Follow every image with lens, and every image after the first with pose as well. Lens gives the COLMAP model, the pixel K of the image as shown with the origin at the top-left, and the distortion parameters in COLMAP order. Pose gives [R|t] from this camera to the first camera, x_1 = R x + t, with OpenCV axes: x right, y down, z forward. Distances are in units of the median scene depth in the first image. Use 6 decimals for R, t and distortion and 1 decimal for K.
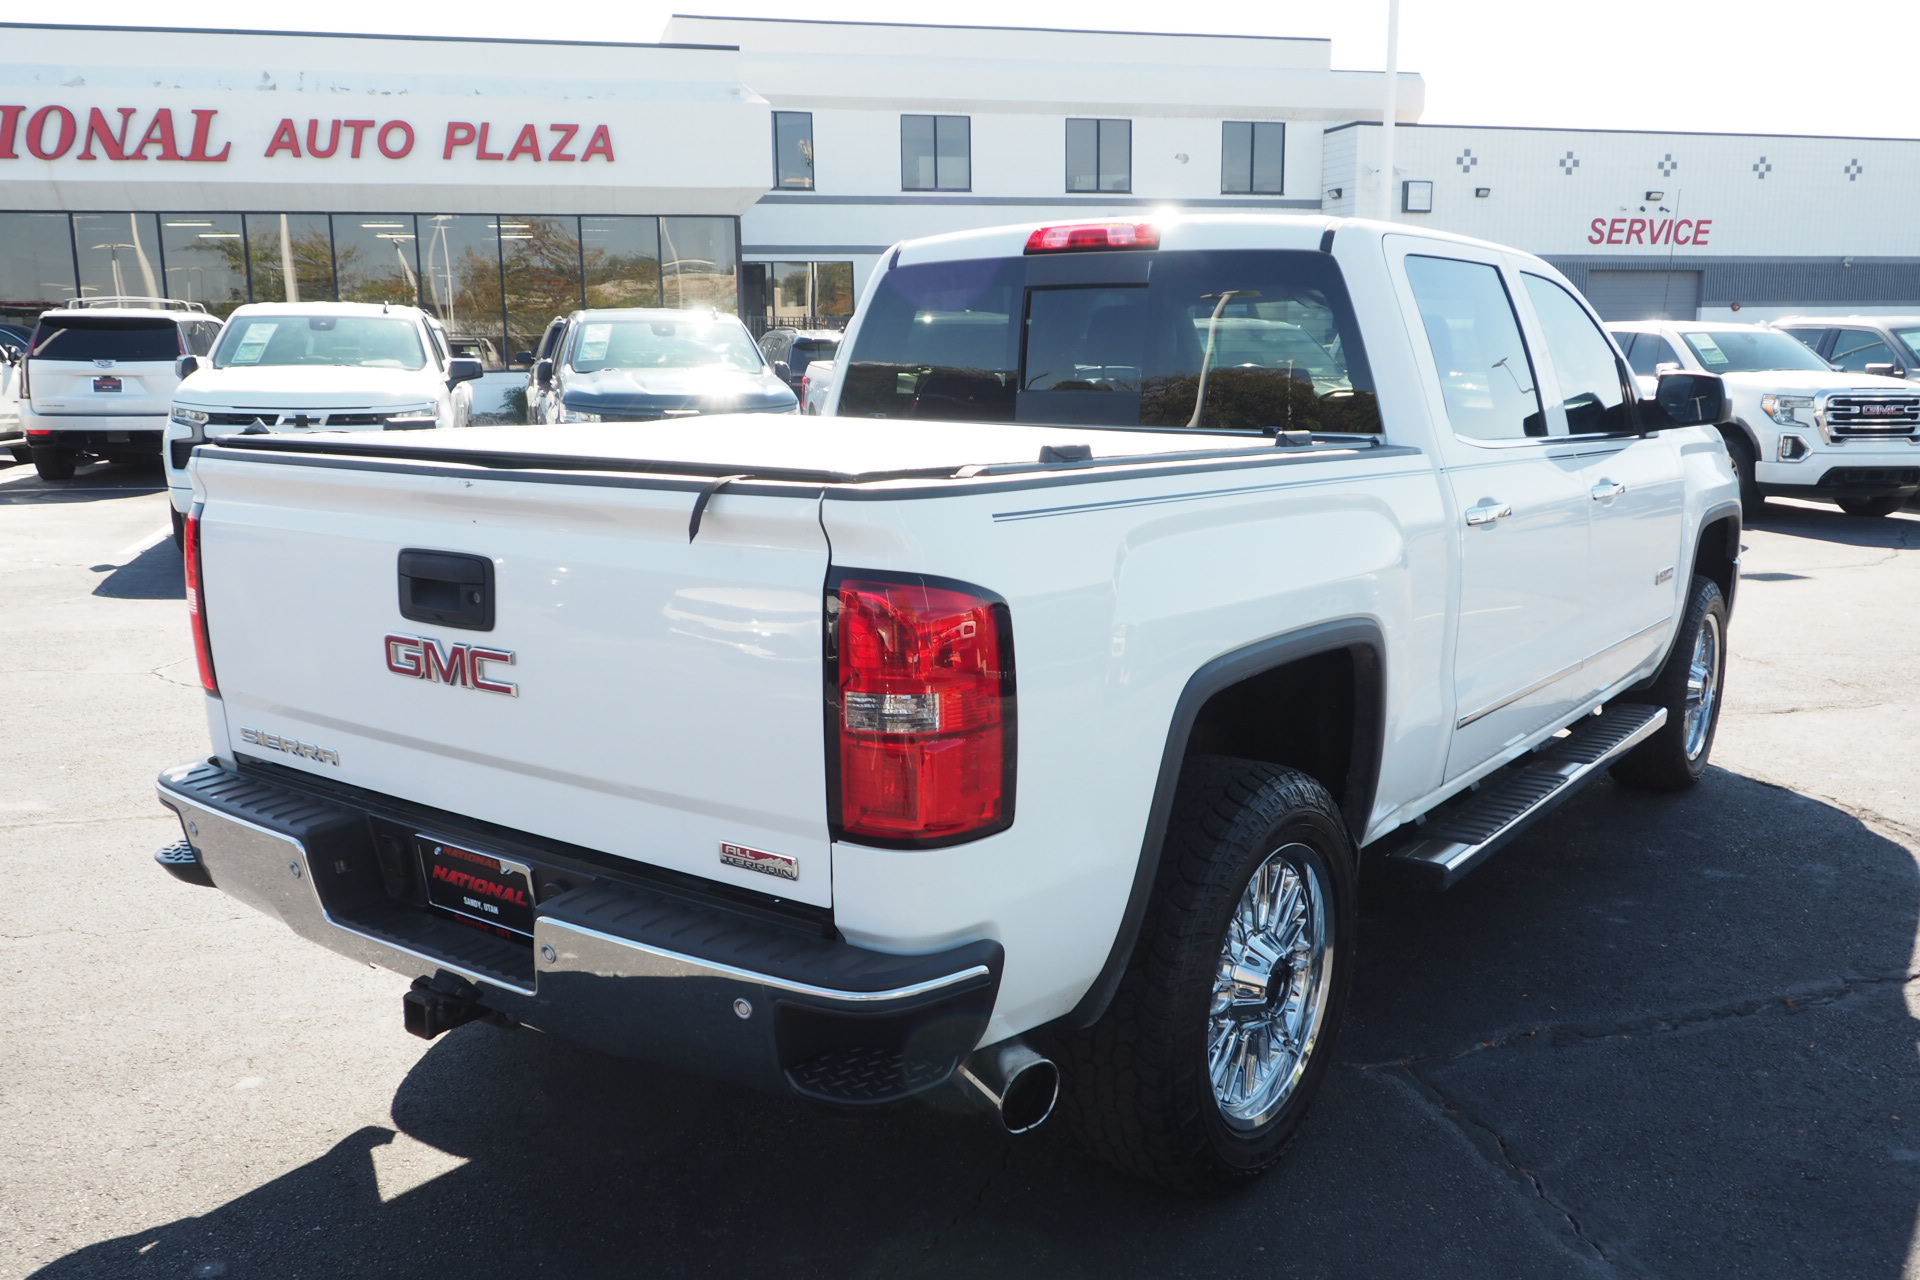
lens RADIAL K [[1610.3, 0, 967.2], [0, 1610.3, 643.2], [0, 0, 1]] dist [-0.014724, 0.001902]
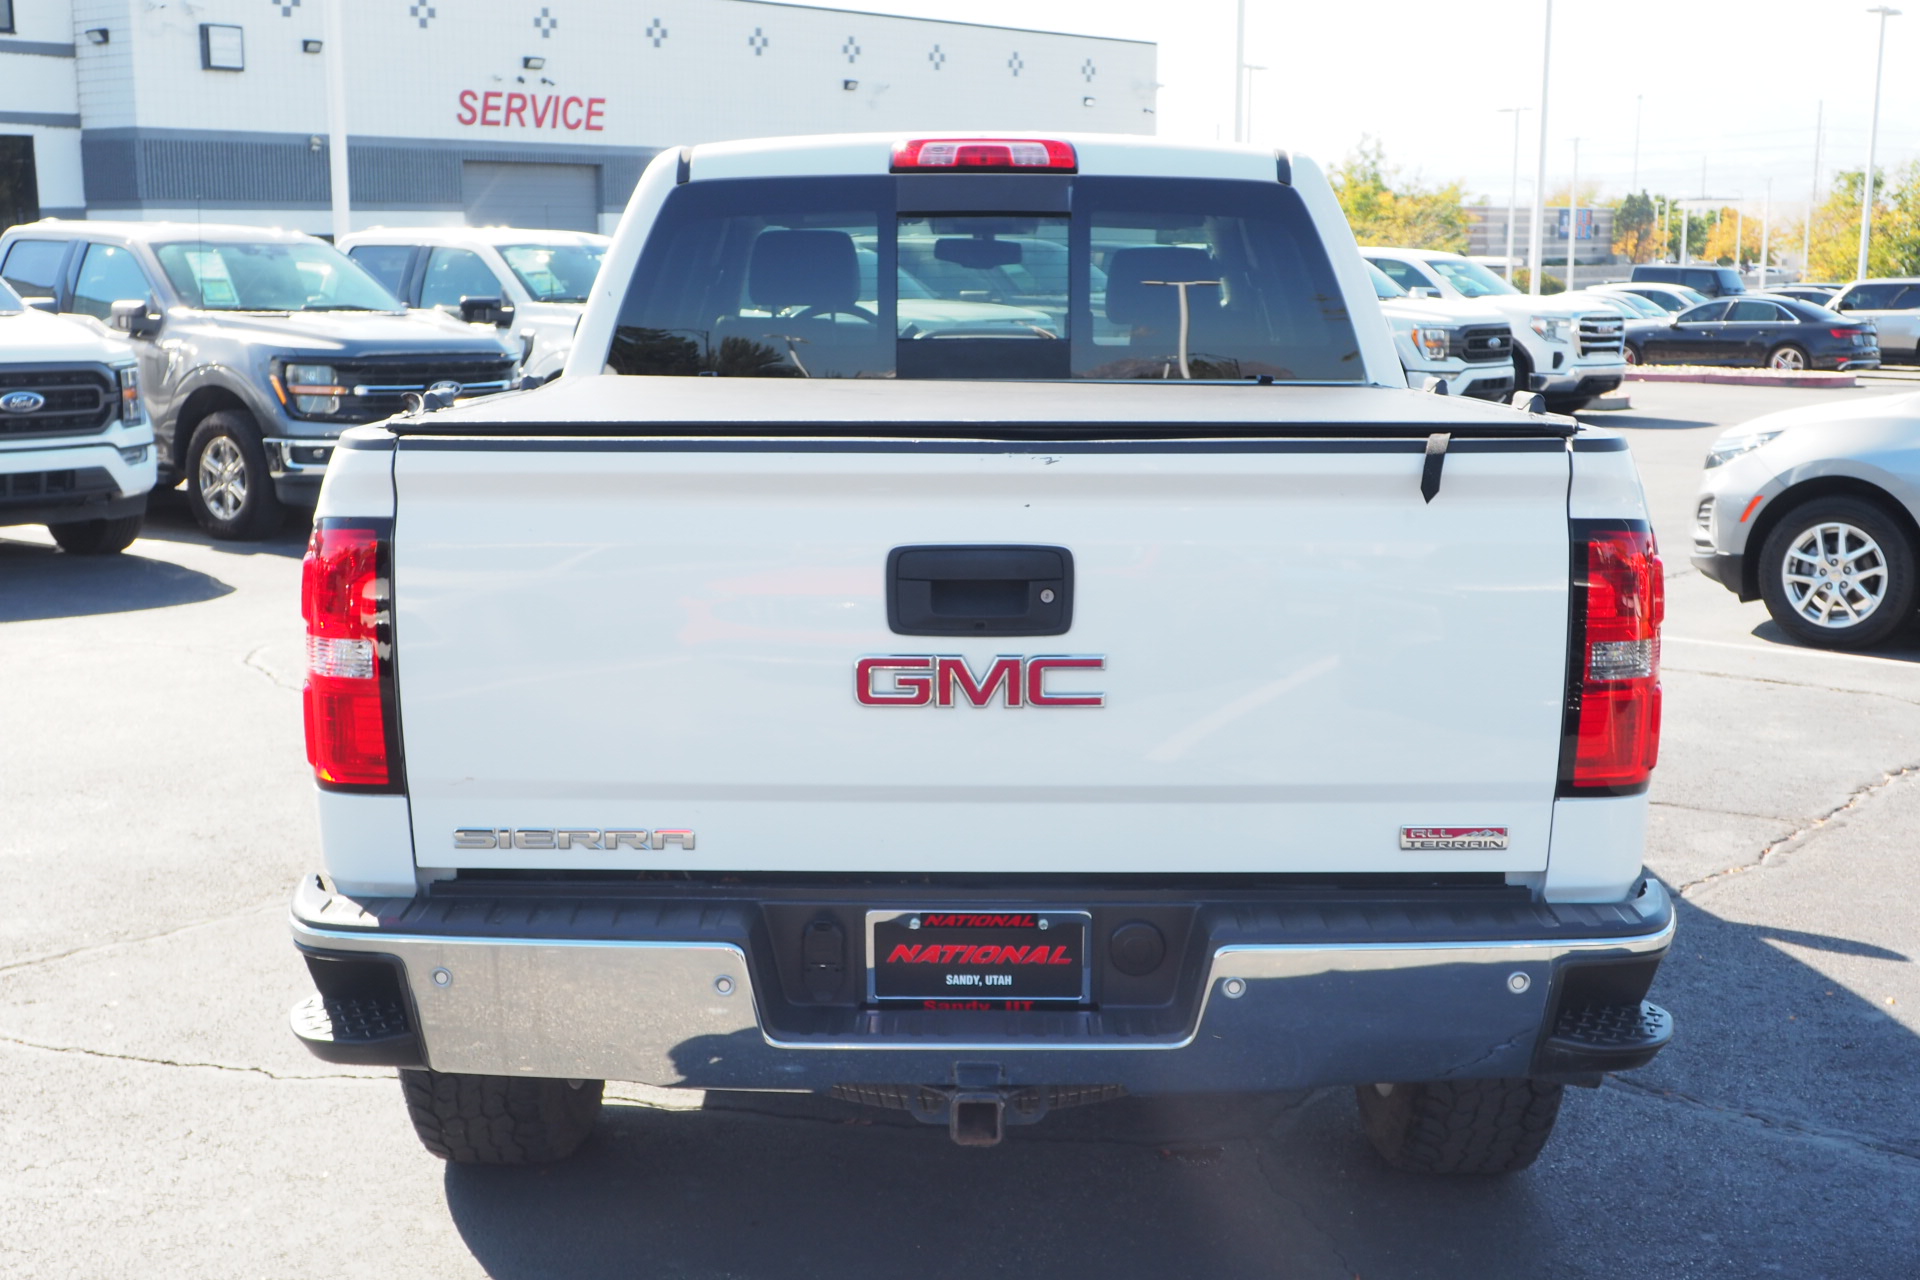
lens RADIAL K [[2361.3, 0, 961.3], [0, 2361.3, 651.2], [0, 0, 1]] dist [0.022152, 0.000000]
pose [[0.814589, -0.091511, 0.572774, -0.183903], [0.102786, 0.994622, 0.012728, -0.003465], [-0.570859, 0.048506, 0.819614, 0.002963]]
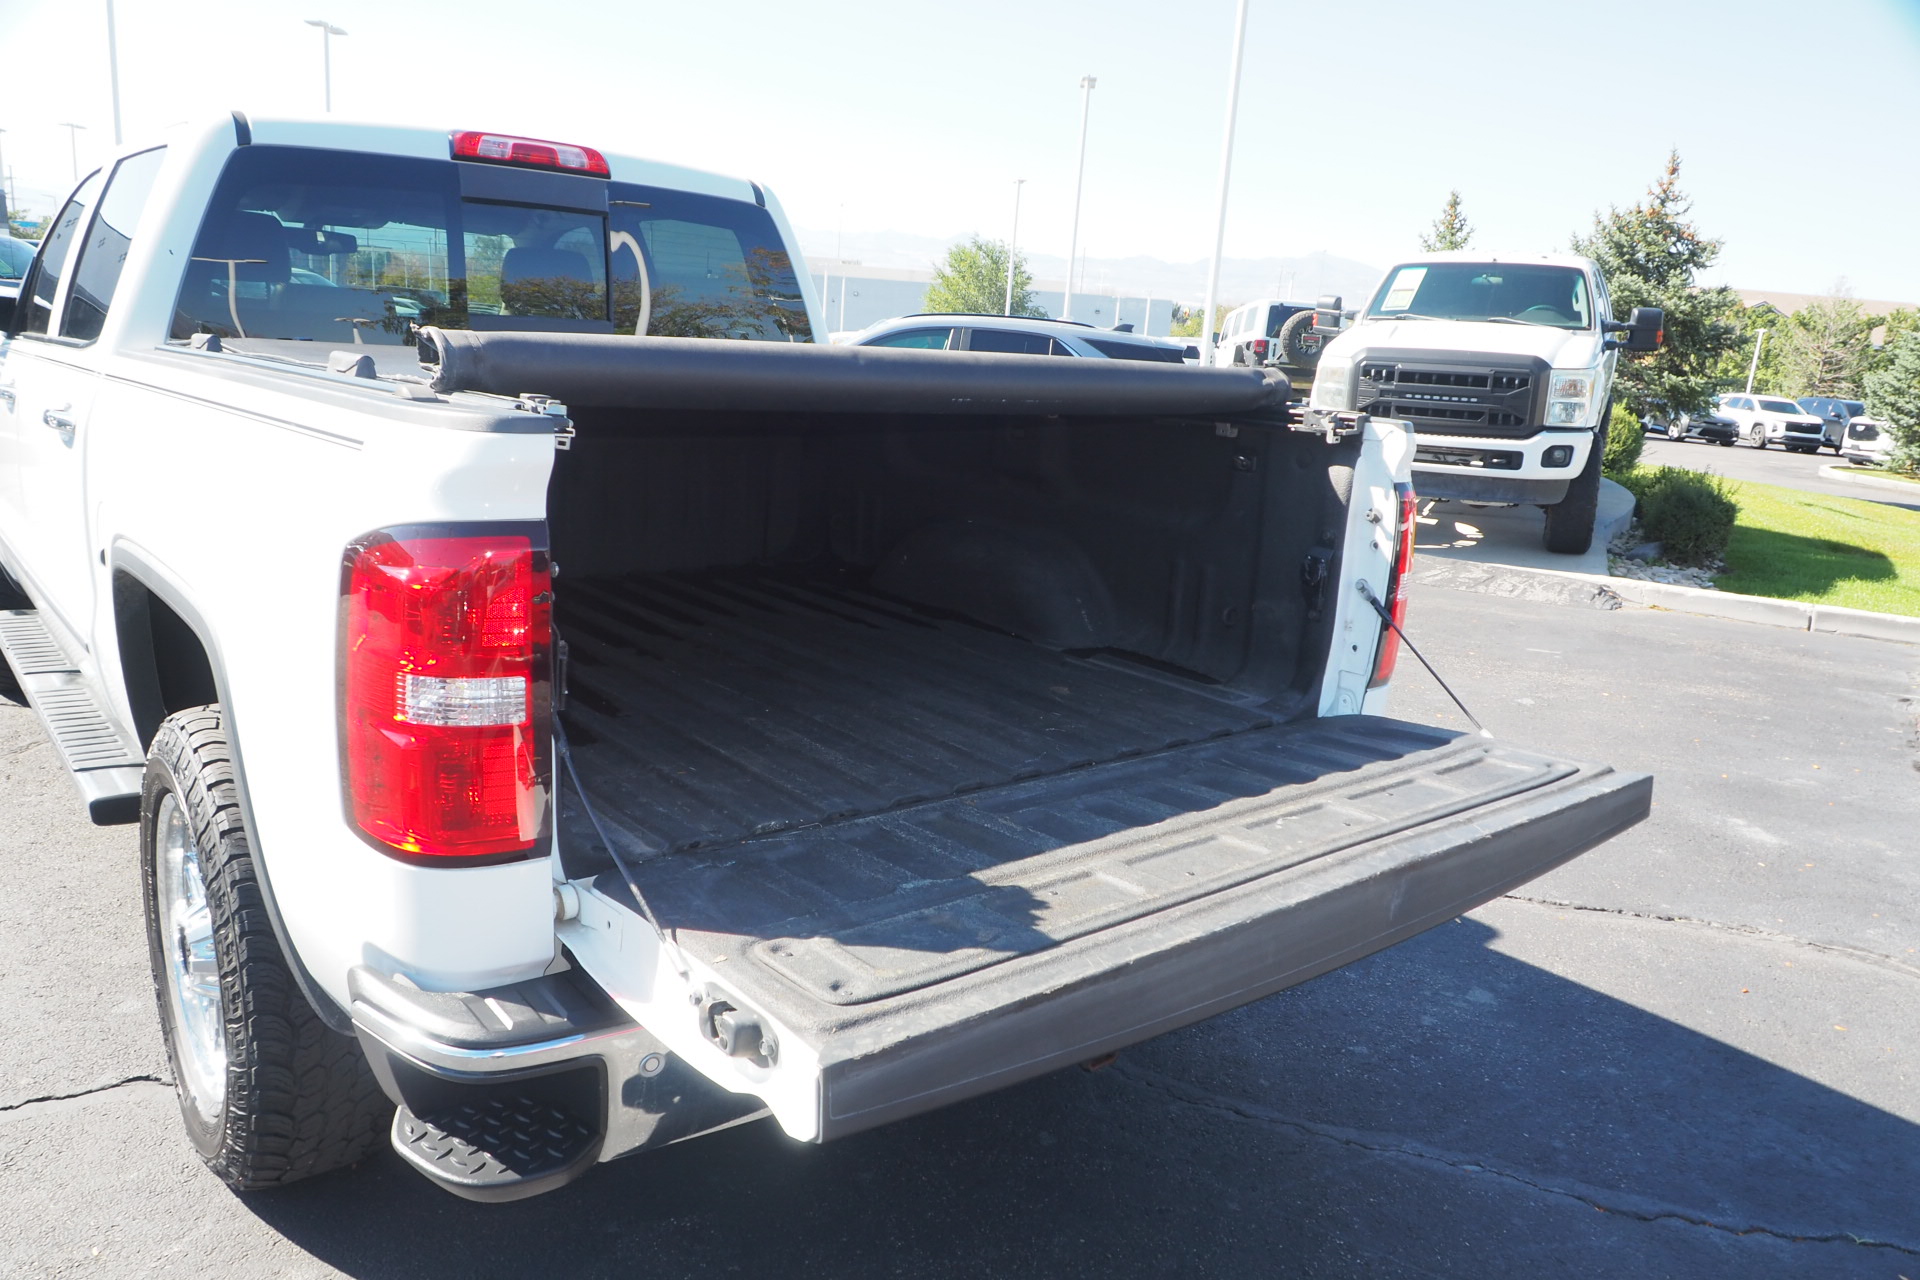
lens RADIAL K [[1359.8, 0, 977.5], [0, 1359.8, 633.5], [0, 0, 1]] dist [-0.024149, -0.007257]
pose [[0.233879, -0.198660, 0.951754, -0.188901], [0.110335, 0.978002, 0.177026, -0.024265], [-0.965985, 0.063609, 0.250653, 0.156776]]
